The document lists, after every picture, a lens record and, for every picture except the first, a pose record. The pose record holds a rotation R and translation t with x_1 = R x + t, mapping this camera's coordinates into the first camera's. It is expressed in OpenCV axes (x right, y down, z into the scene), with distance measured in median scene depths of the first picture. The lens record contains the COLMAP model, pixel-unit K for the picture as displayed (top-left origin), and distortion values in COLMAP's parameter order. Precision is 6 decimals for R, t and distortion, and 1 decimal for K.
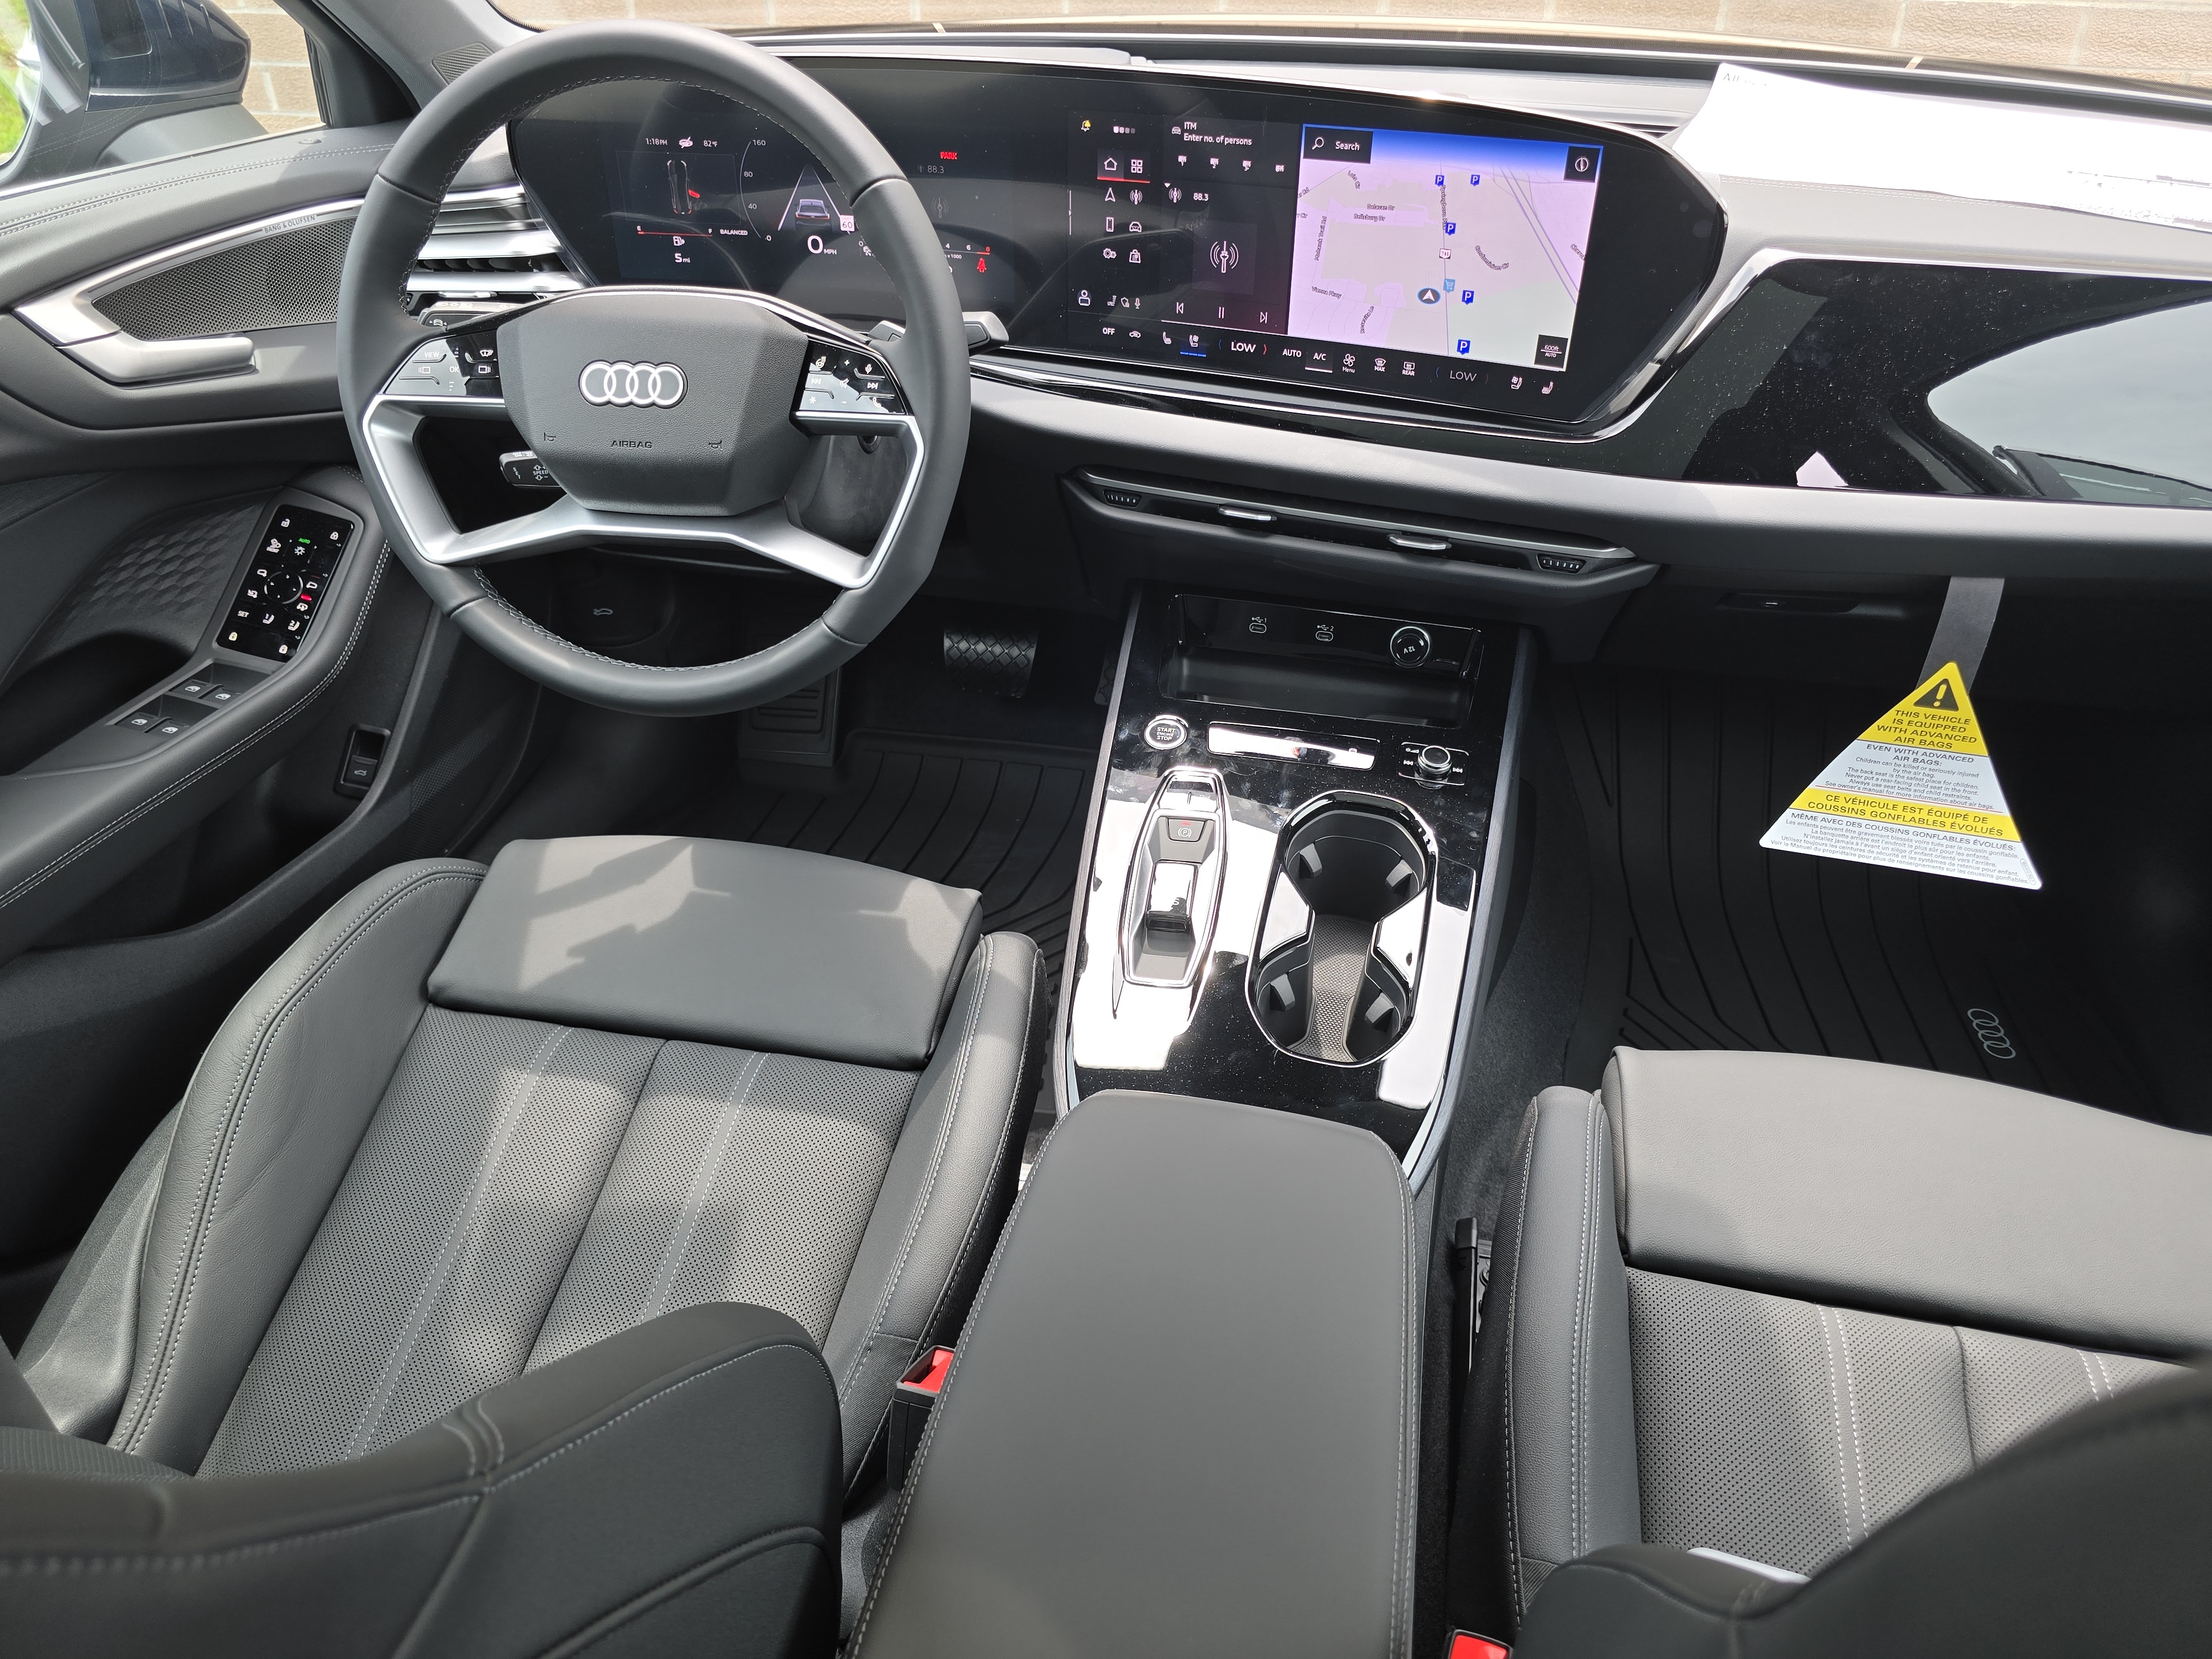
lens RADIAL K [[1557.6, 0, 1095.7], [0, 1557.6, 833.0], [0, 0, 1]] dist [0.045371, -0.045406]
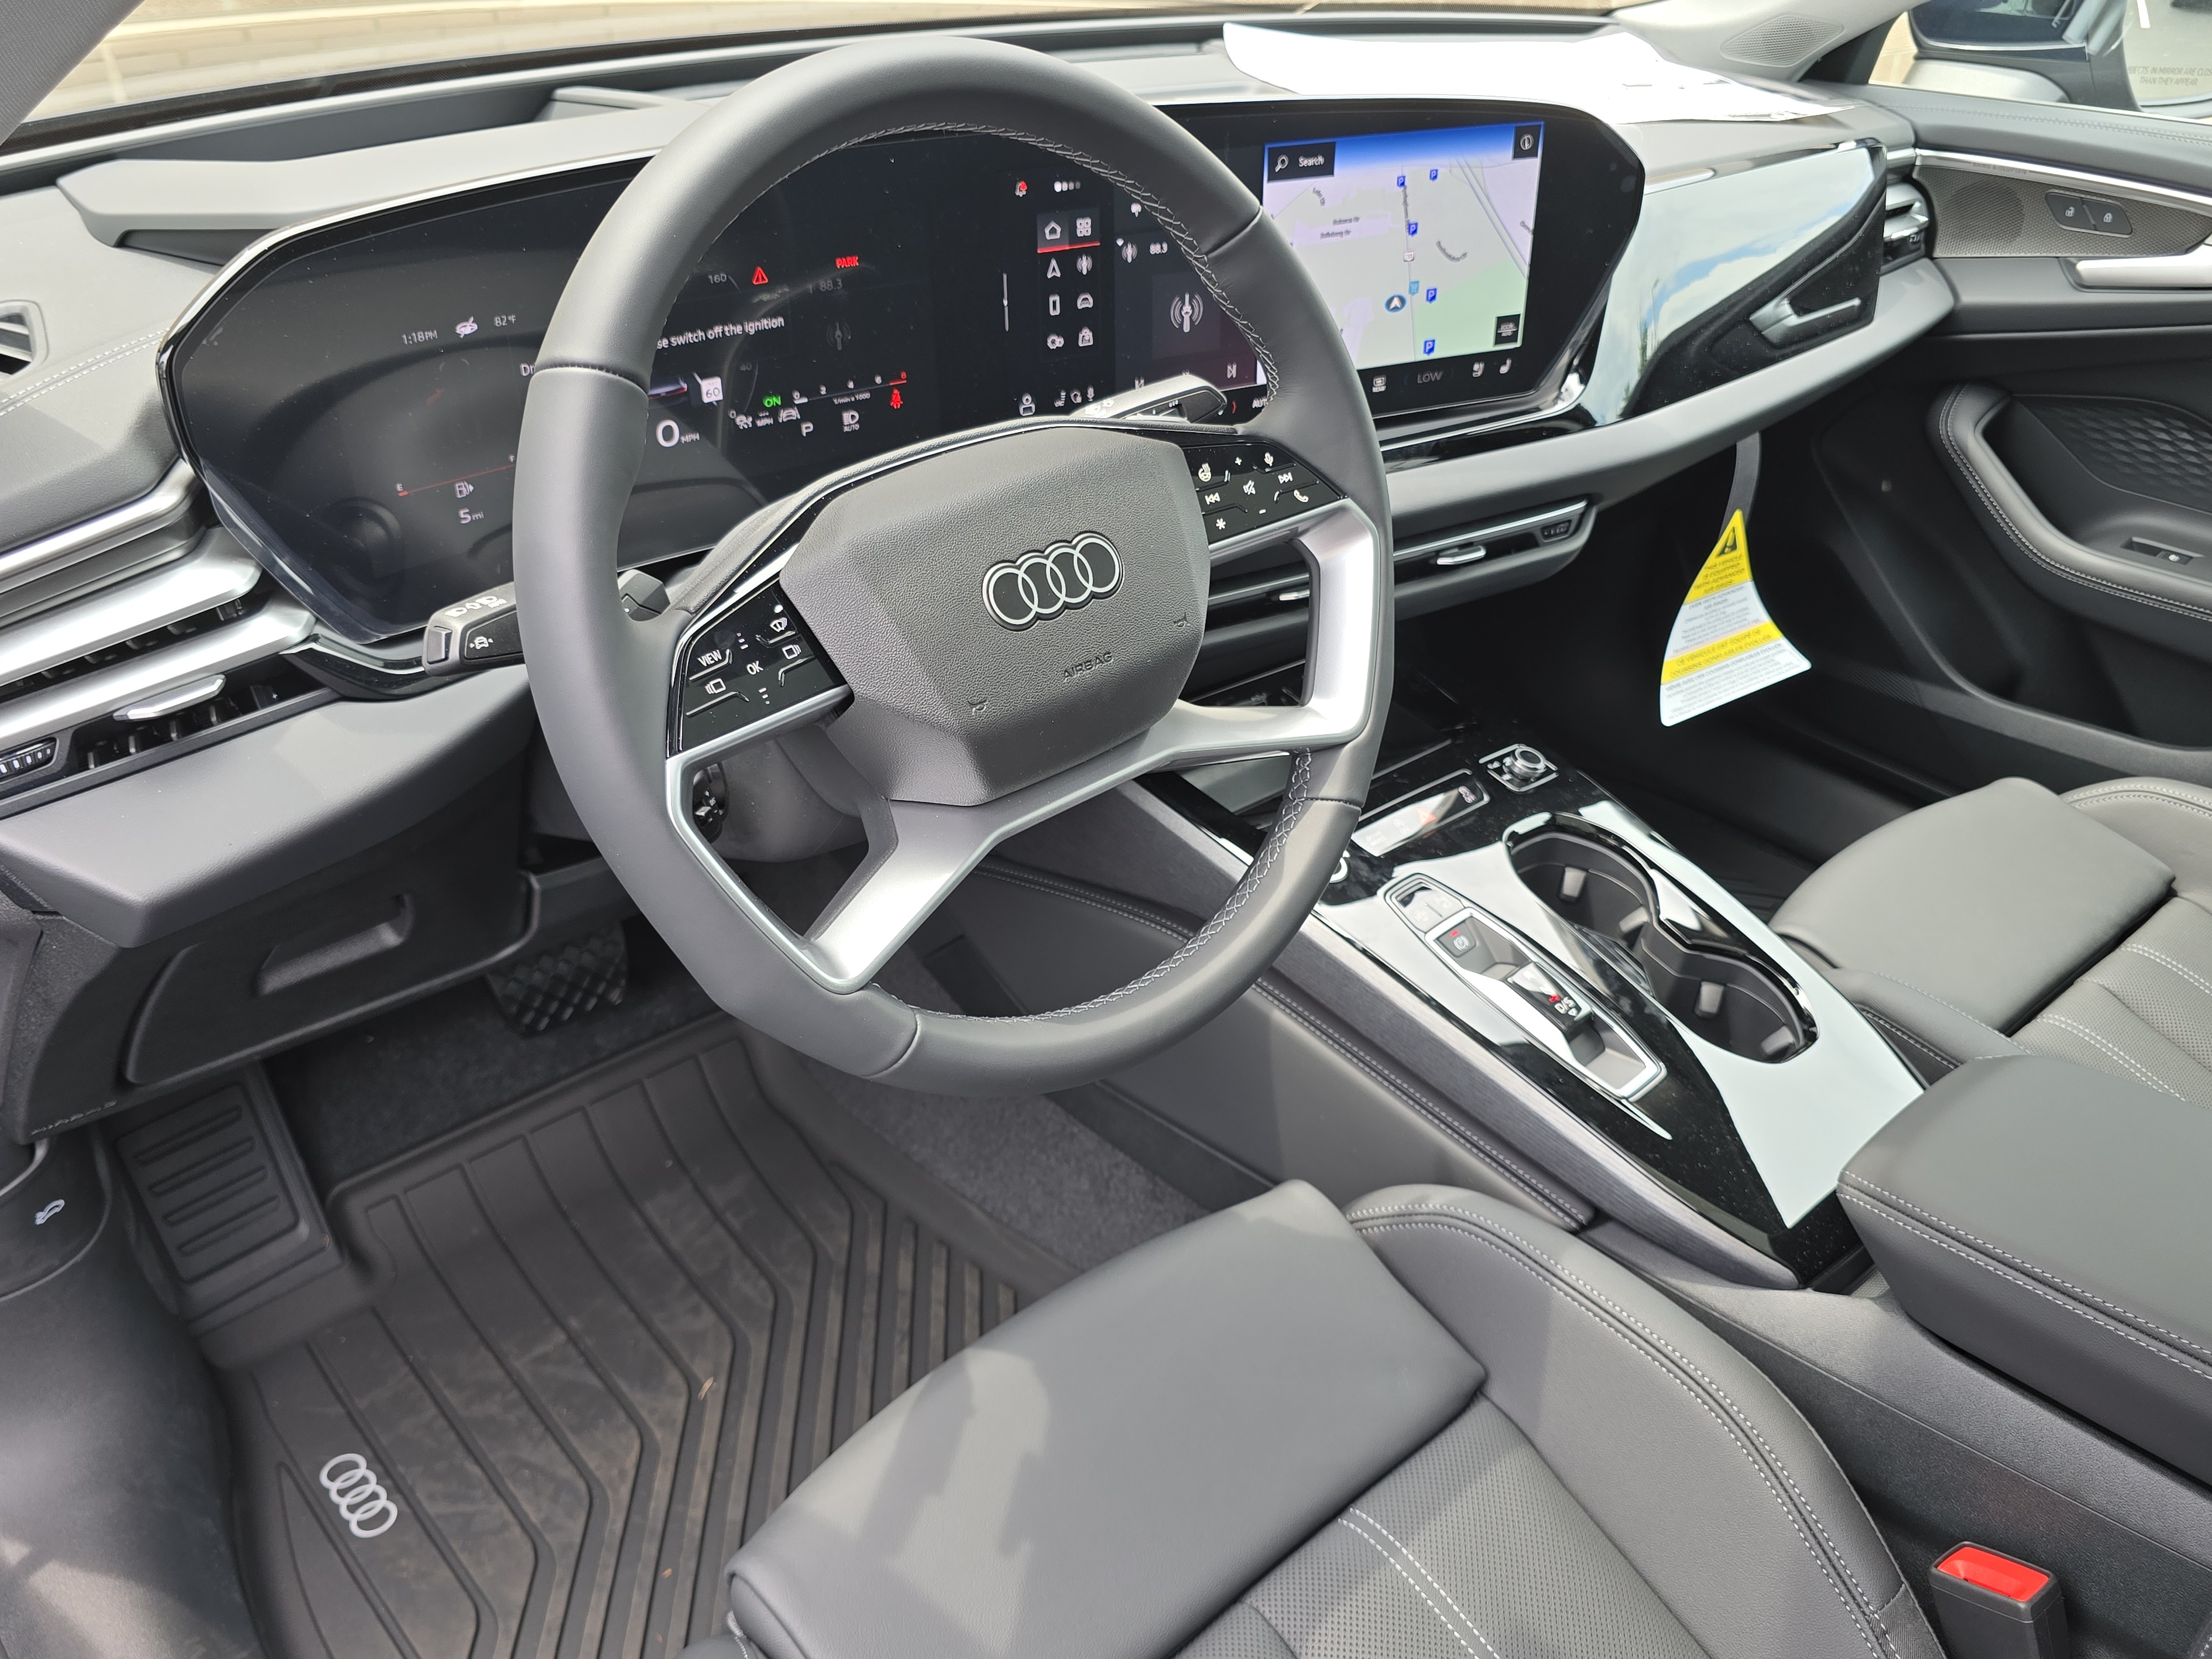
lens RADIAL K [[1828.0, 0, 1145.0], [0, 1828.0, 857.9], [0, 0, 1]] dist [0.024040, -0.014422]
pose [[0.572392, -0.413078, 0.708332, -0.745966], [0.431060, 0.886430, 0.168607, -0.289867], [-0.697535, 0.208824, 0.685447, 0.419265]]
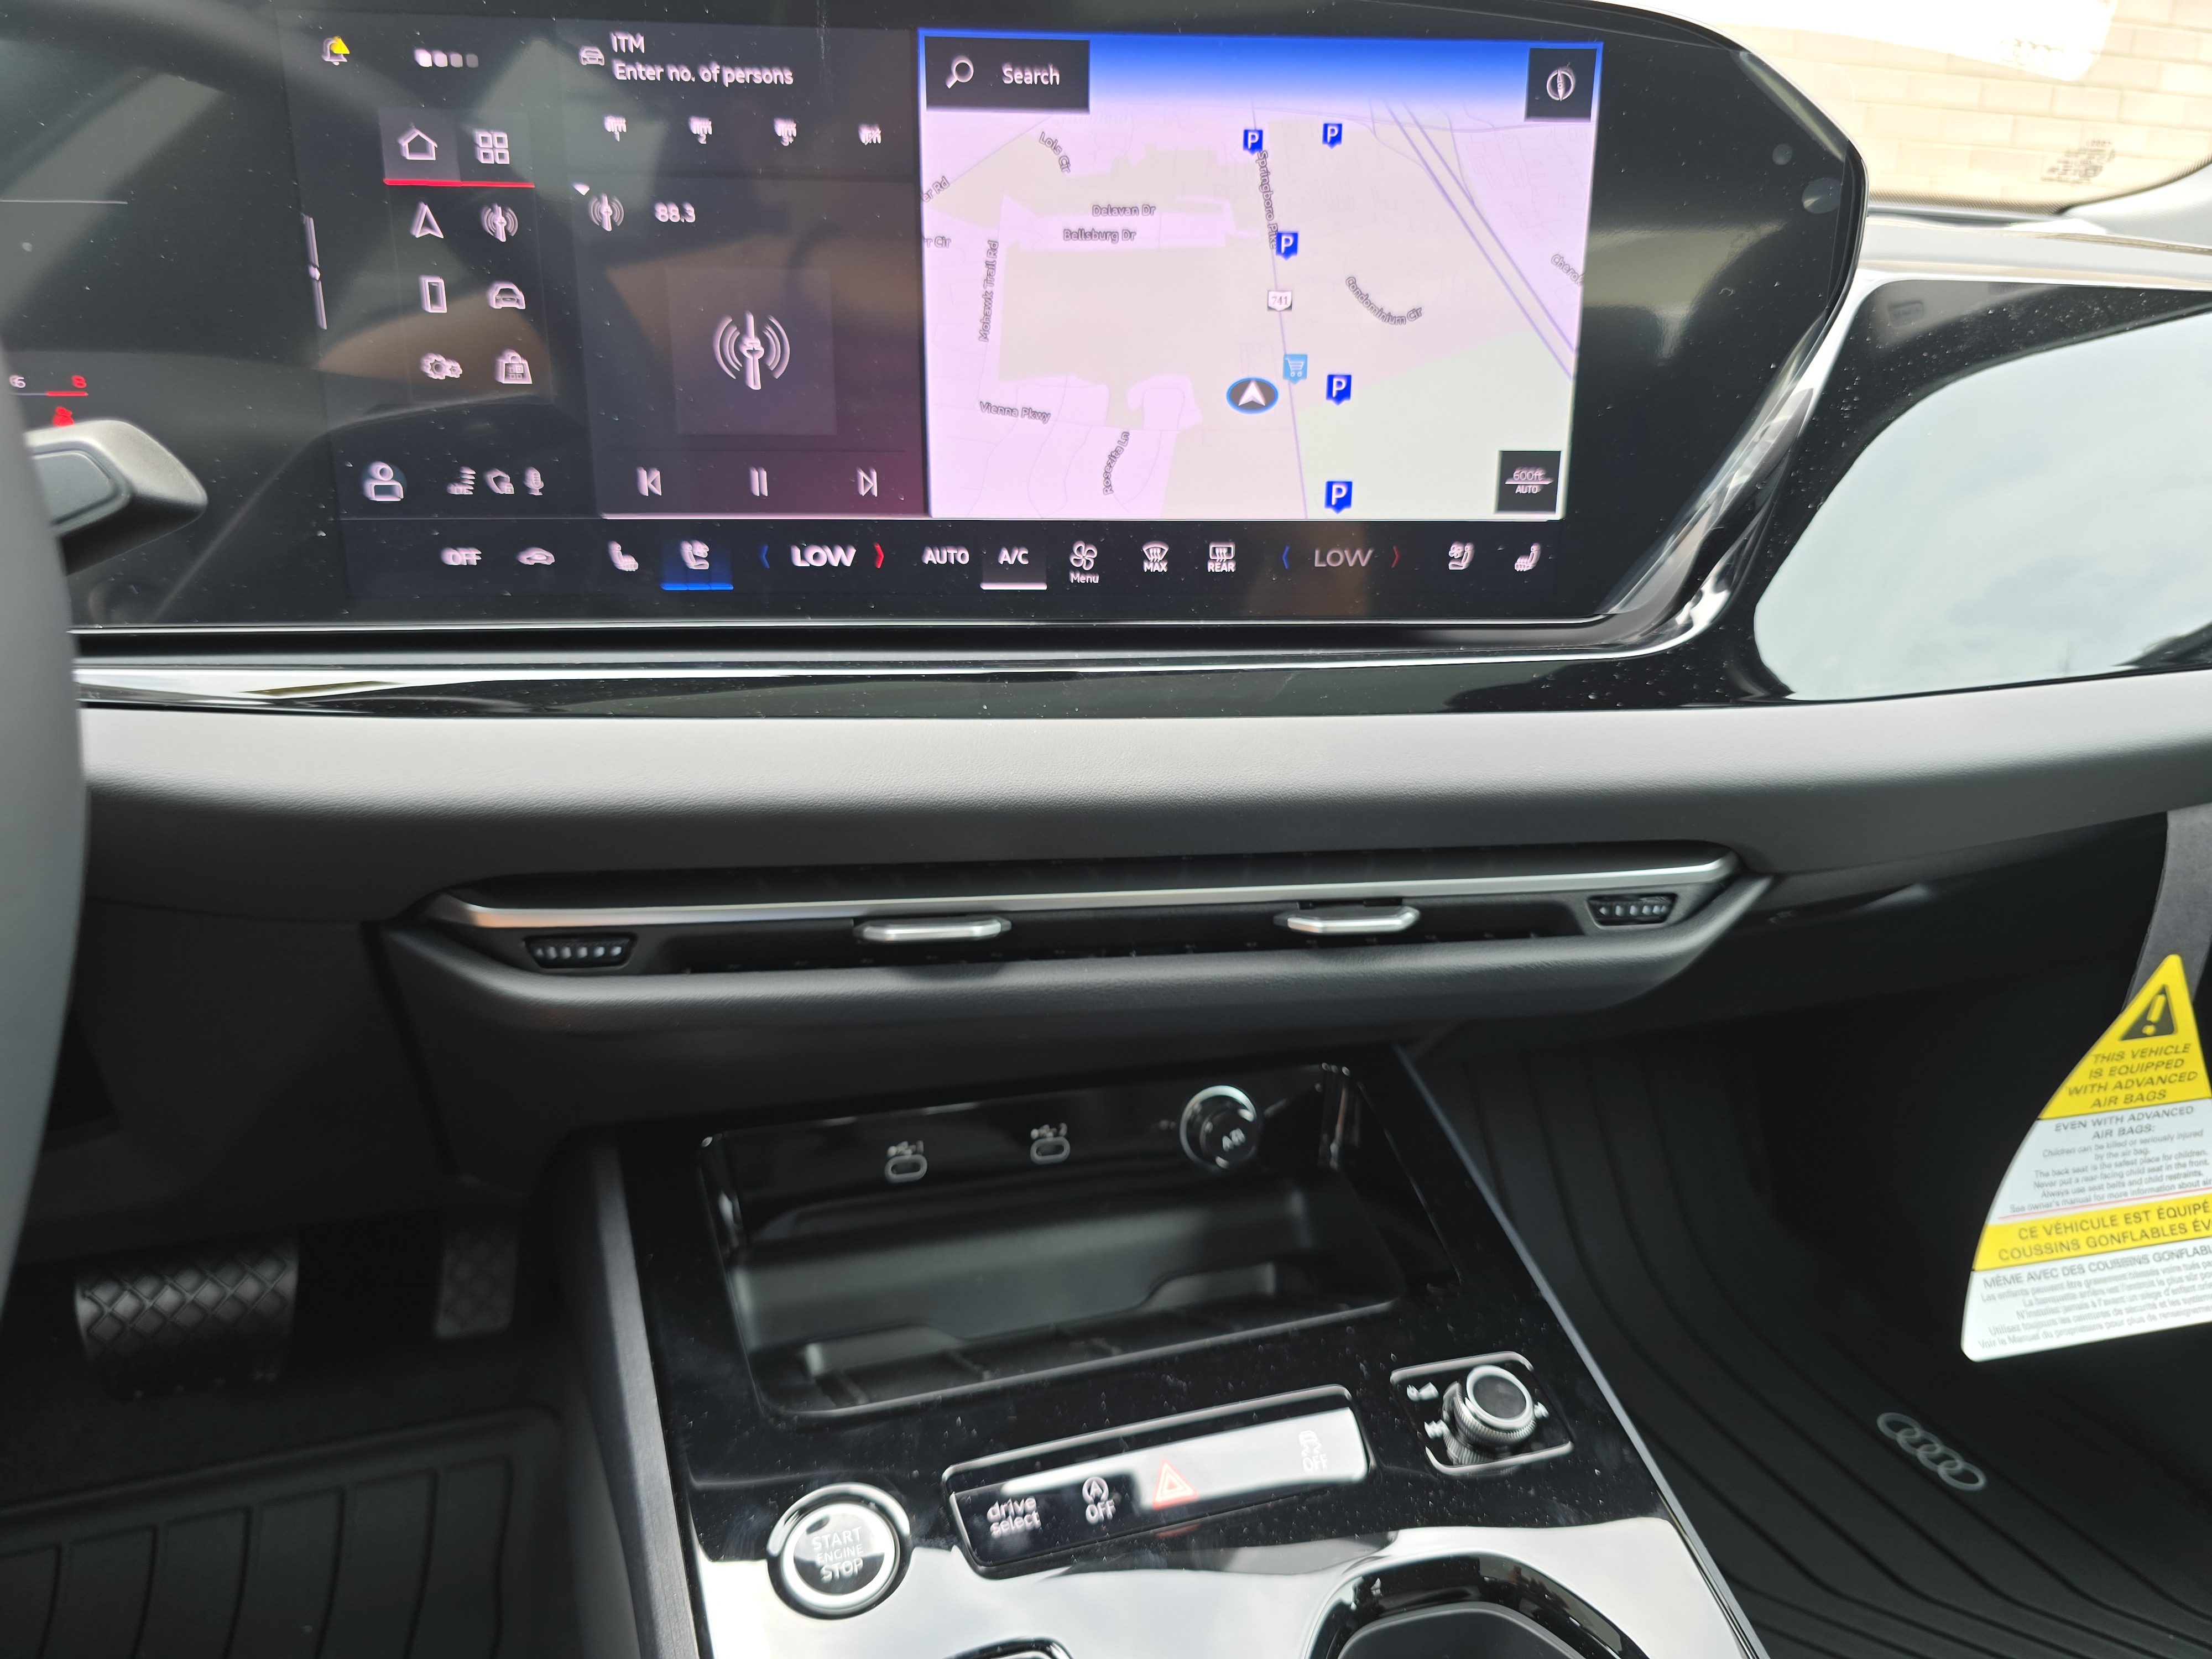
lens RADIAL K [[1557.6, 0, 1148.0], [0, 1557.6, 784.5], [0, 0, 1]] dist [0.045371, -0.045406]
pose [[0.858048, -0.139046, 0.494389, -0.051353], [0.265691, 0.944001, -0.195628, -0.150987], [-0.439502, 0.299213, 0.846941, 0.643274]]
